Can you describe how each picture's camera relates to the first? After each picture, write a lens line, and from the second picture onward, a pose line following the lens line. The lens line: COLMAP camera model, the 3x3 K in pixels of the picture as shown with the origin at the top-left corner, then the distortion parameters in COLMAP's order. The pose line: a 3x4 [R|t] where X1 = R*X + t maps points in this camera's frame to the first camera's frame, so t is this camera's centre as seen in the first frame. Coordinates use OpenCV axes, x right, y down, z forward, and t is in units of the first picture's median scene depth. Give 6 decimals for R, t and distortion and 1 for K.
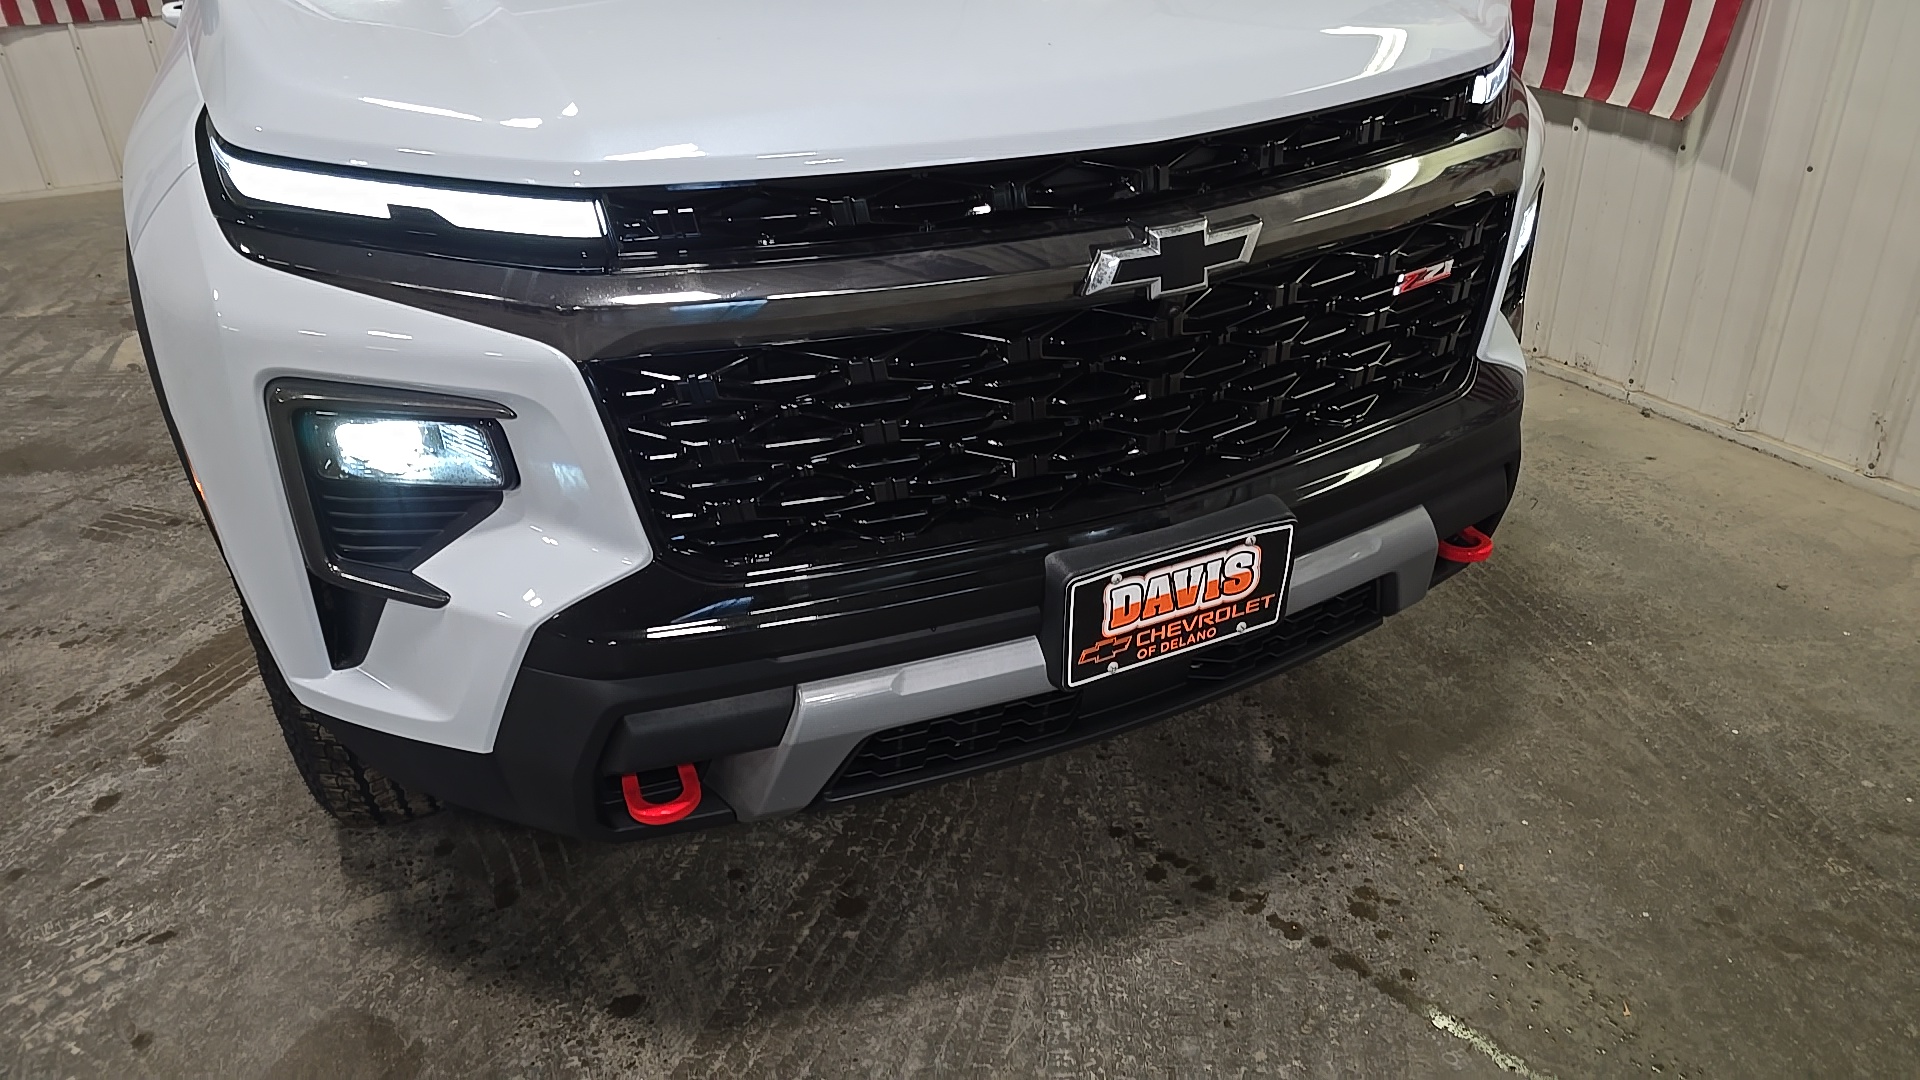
lens RADIAL K [[1260.6, 0, 965.8], [0, 1260.6, 530.4], [0, 0, 1]] dist [0.059208, -0.052719]
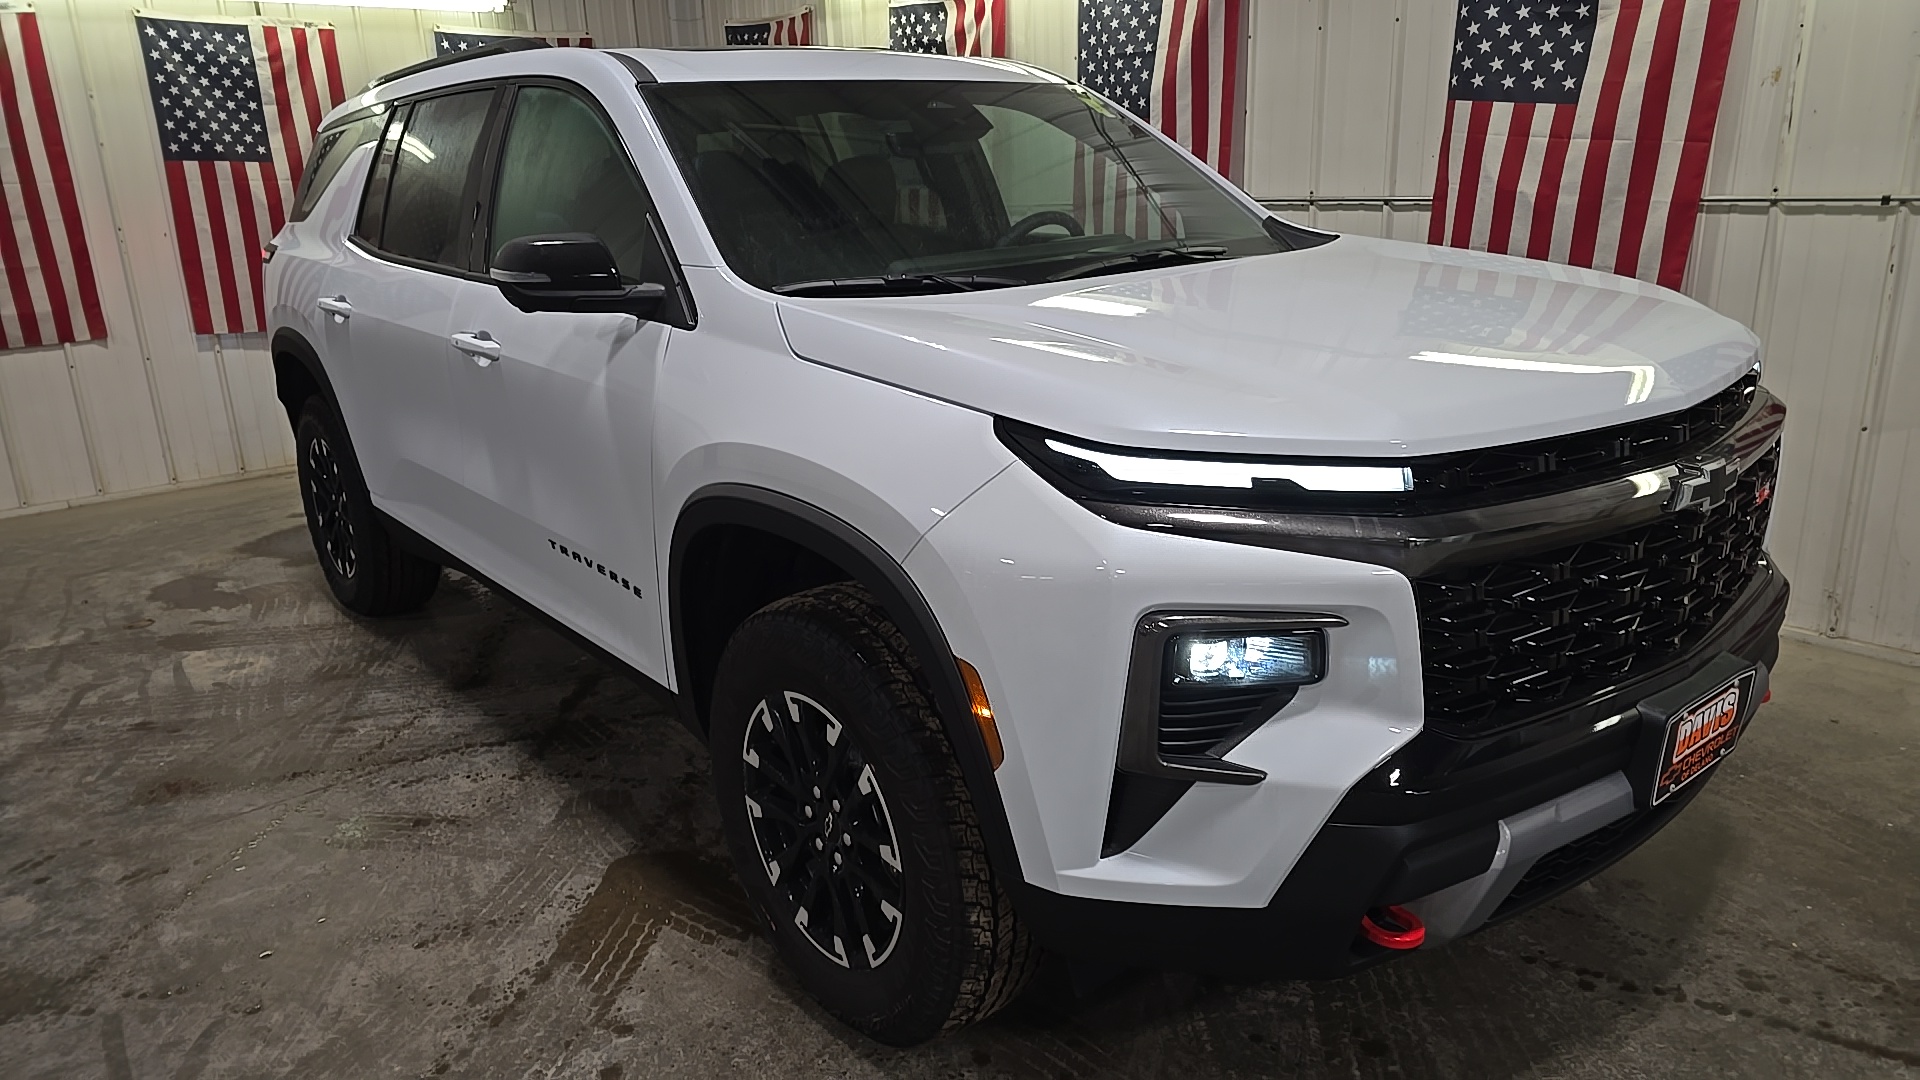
lens RADIAL K [[1253.7, 0, 971.8], [0, 1253.7, 540.3], [0, 0, 1]] dist [0.058787, -0.049815]
pose [[0.972836, -0.063915, 0.222497, -0.732649], [0.107723, 0.975716, -0.190717, 0.024923], [-0.204904, 0.209505, 0.956097, -0.152000]]
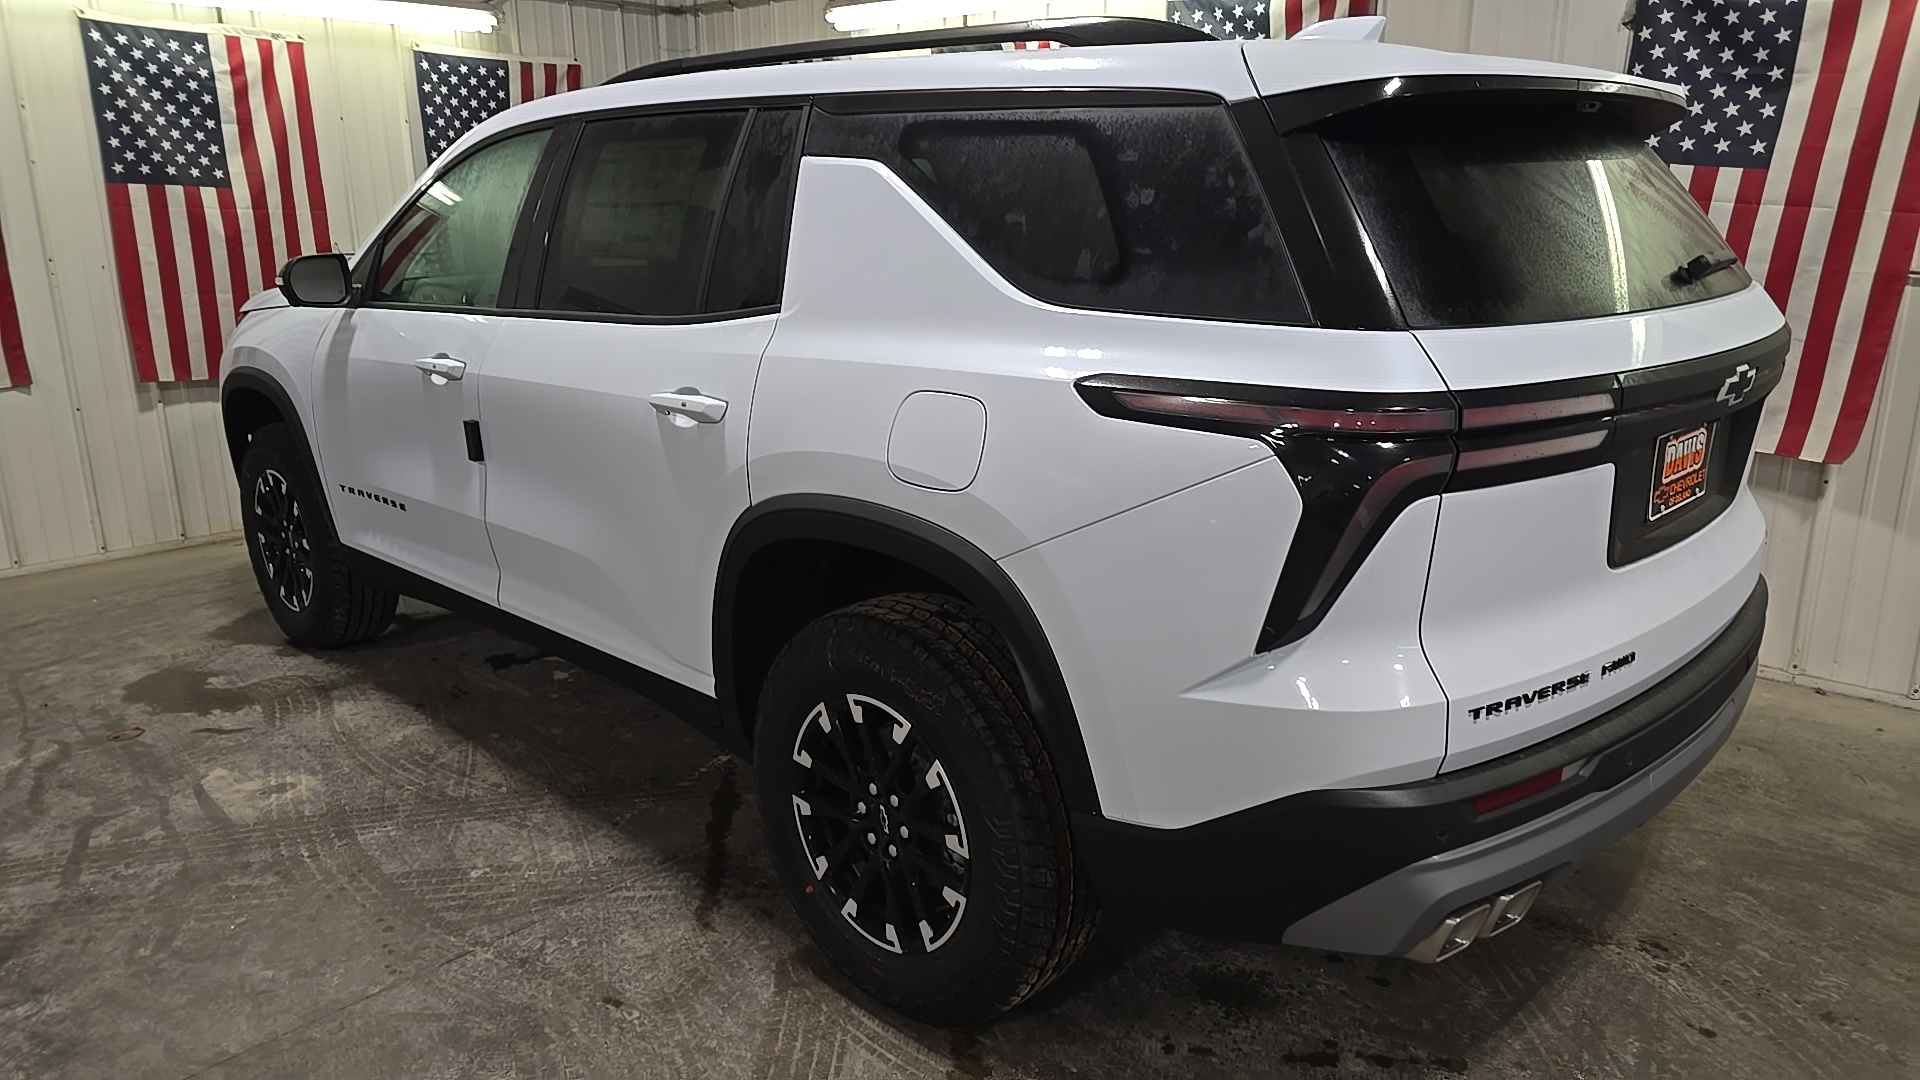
lens RADIAL K [[1253.7, 0, 971.8], [0, 1253.7, 540.3], [0, 0, 1]] dist [0.058787, -0.049815]
pose [[0.940891, -0.057310, 0.333825, -1.184581], [0.133854, 0.968269, -0.211041, -0.162705], [-0.311137, 0.243251, 0.918707, 0.216860]]
